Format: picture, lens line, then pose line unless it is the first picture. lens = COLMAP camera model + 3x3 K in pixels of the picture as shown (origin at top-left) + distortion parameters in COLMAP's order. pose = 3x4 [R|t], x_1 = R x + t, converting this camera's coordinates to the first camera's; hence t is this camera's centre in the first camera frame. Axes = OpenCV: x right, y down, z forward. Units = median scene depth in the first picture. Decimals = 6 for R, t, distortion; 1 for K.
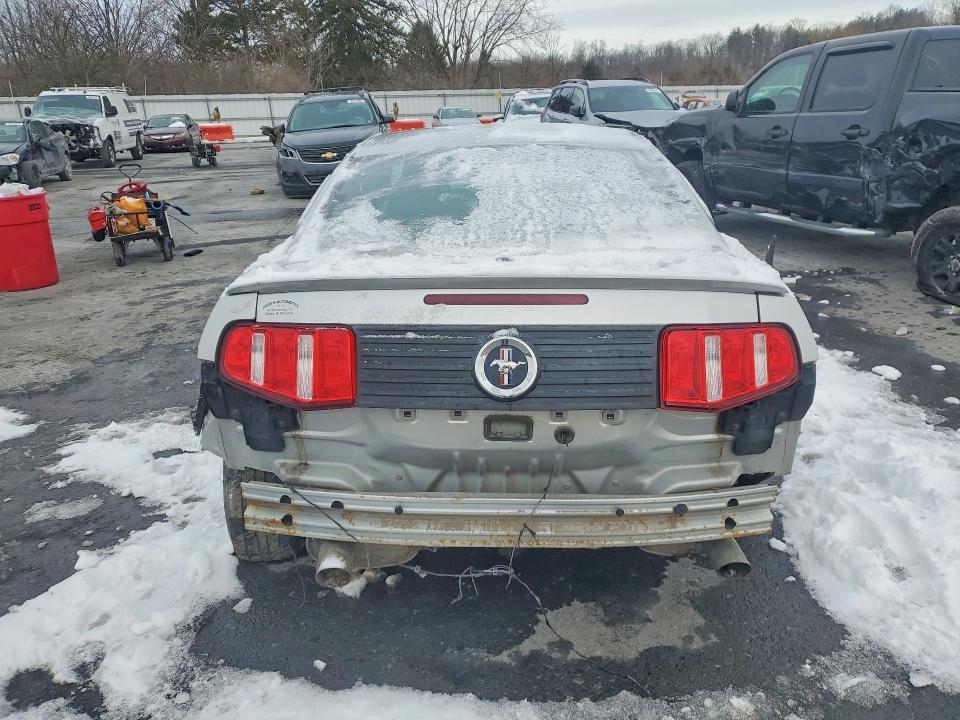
lens RADIAL K [[753.5, 0, 480.0], [0, 753.5, 360.0], [0, 0, 1]] dist [0.008974, 0.015088]
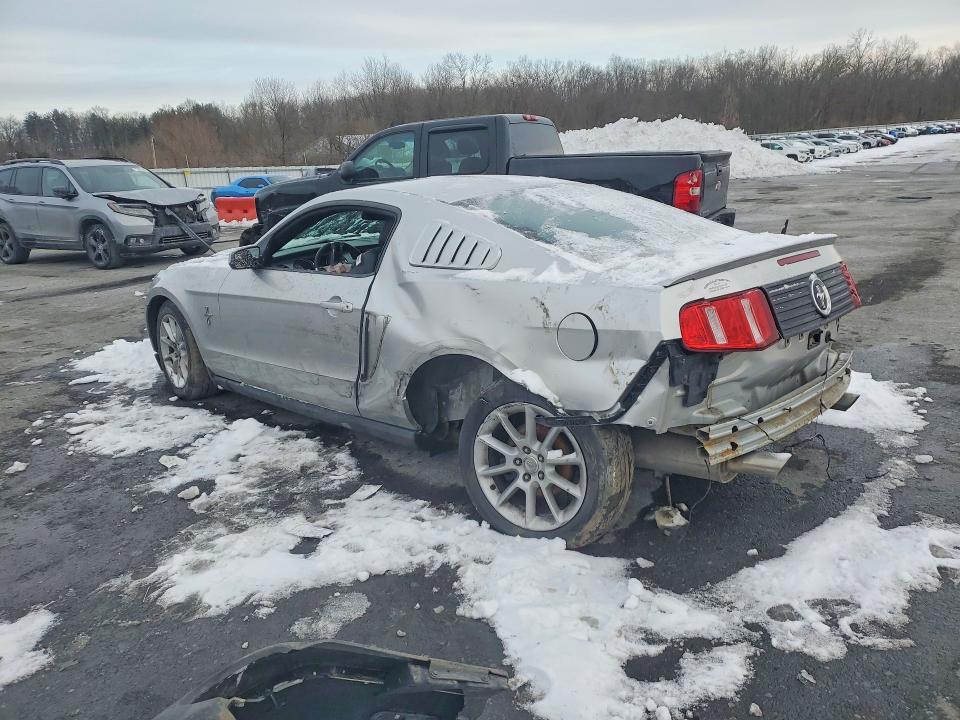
lens RADIAL K [[767.3, 0, 480.0], [0, 767.3, 360.0], [0, 0, 1]] dist [0.002383, 0.054807]
pose [[0.673406, -0.193772, 0.713426, -1.010768], [0.270372, 0.962736, 0.006282, -0.041291], [-0.688058, 0.188660, 0.700702, 0.226600]]
